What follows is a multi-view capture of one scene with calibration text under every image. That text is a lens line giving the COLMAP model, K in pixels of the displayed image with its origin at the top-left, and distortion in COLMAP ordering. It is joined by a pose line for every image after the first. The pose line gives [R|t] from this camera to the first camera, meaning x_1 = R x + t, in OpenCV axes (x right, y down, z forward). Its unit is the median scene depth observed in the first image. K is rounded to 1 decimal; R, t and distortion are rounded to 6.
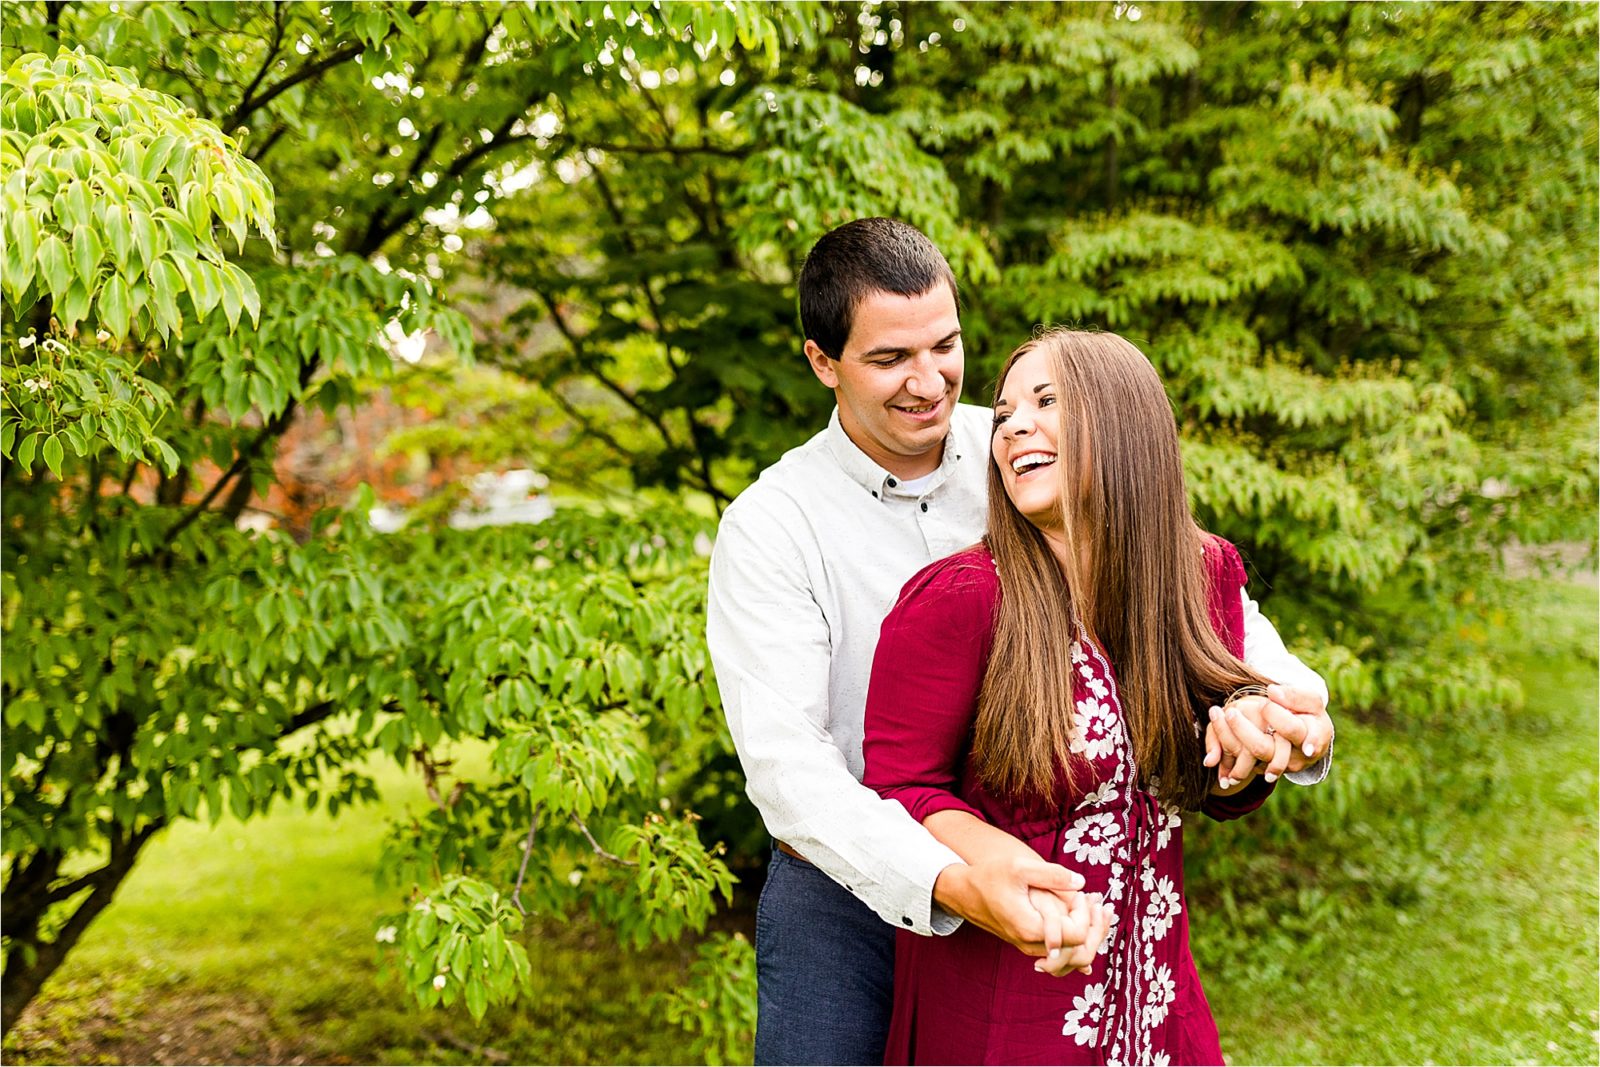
lens RADIAL K [[1690.7, 0, 800.0], [0, 1690.7, 533.5], [0, 0, 1]] dist [0.004193, 0.008819]
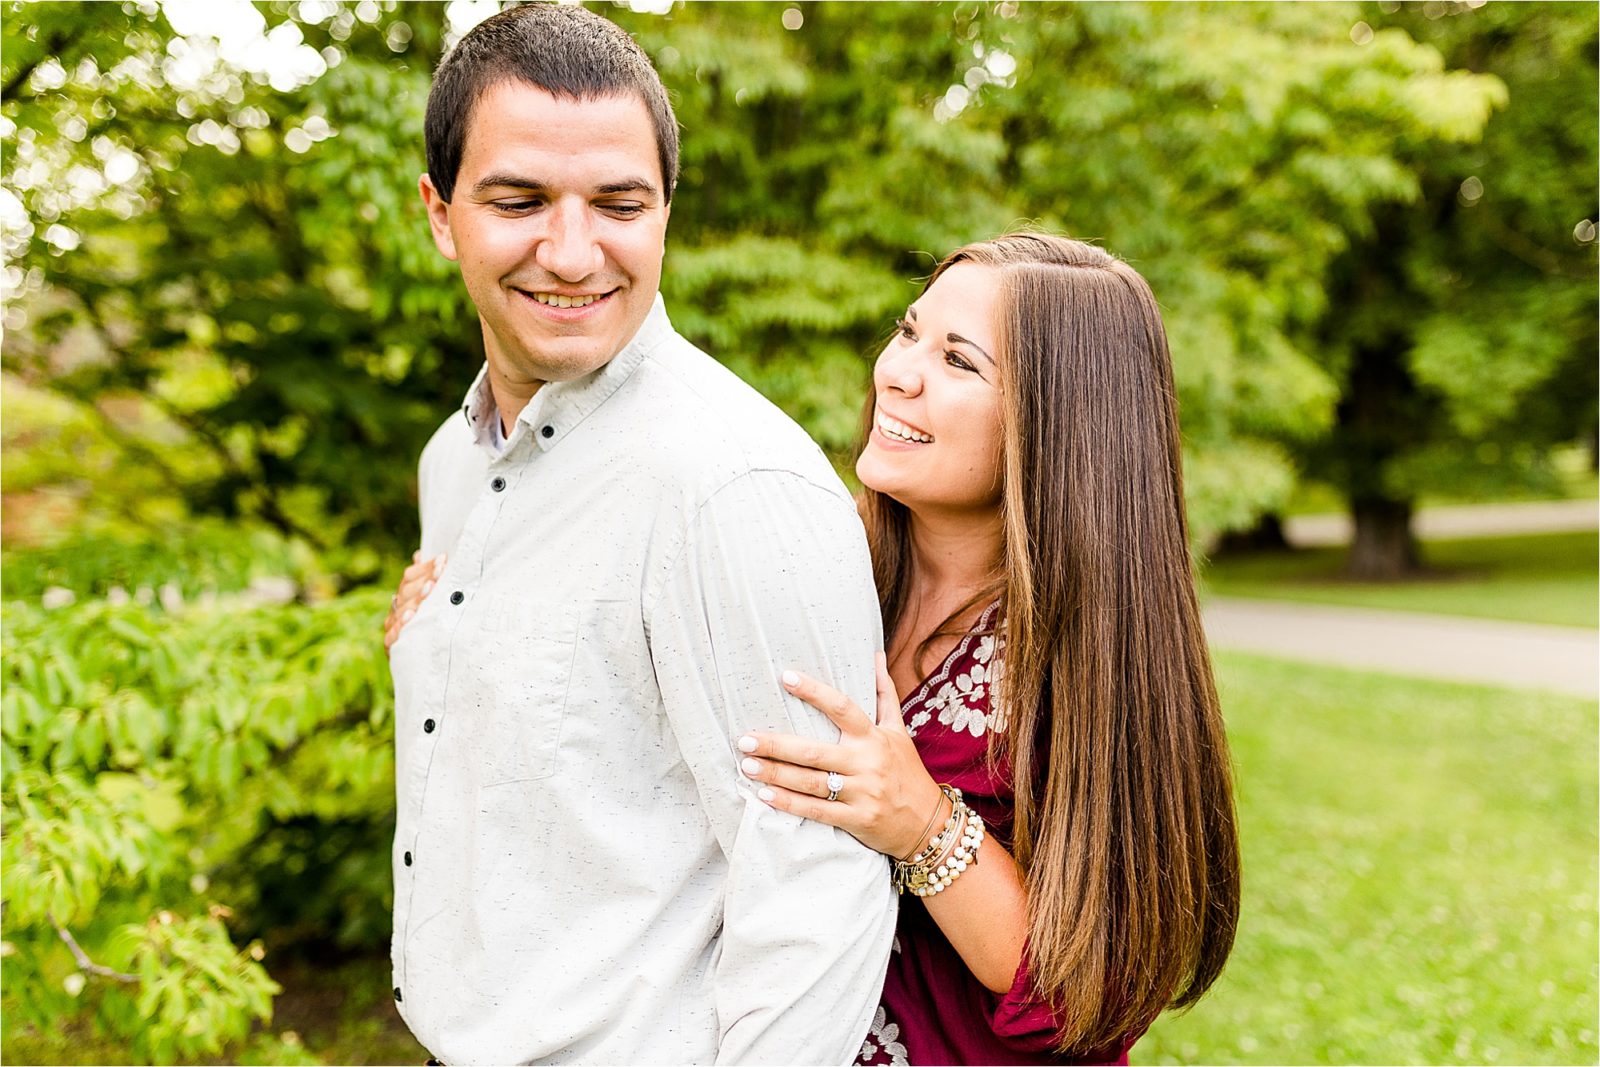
lens RADIAL K [[1593.3, 0, 807.1], [0, 1593.3, 529.1], [0, 0, 1]] dist [0.007147, -0.004849]
pose [[0.966024, 0.016842, 0.257902, 0.003576], [-0.007932, 0.999337, -0.035547, 0.008999], [-0.258330, 0.032294, 0.965517, 0.129696]]
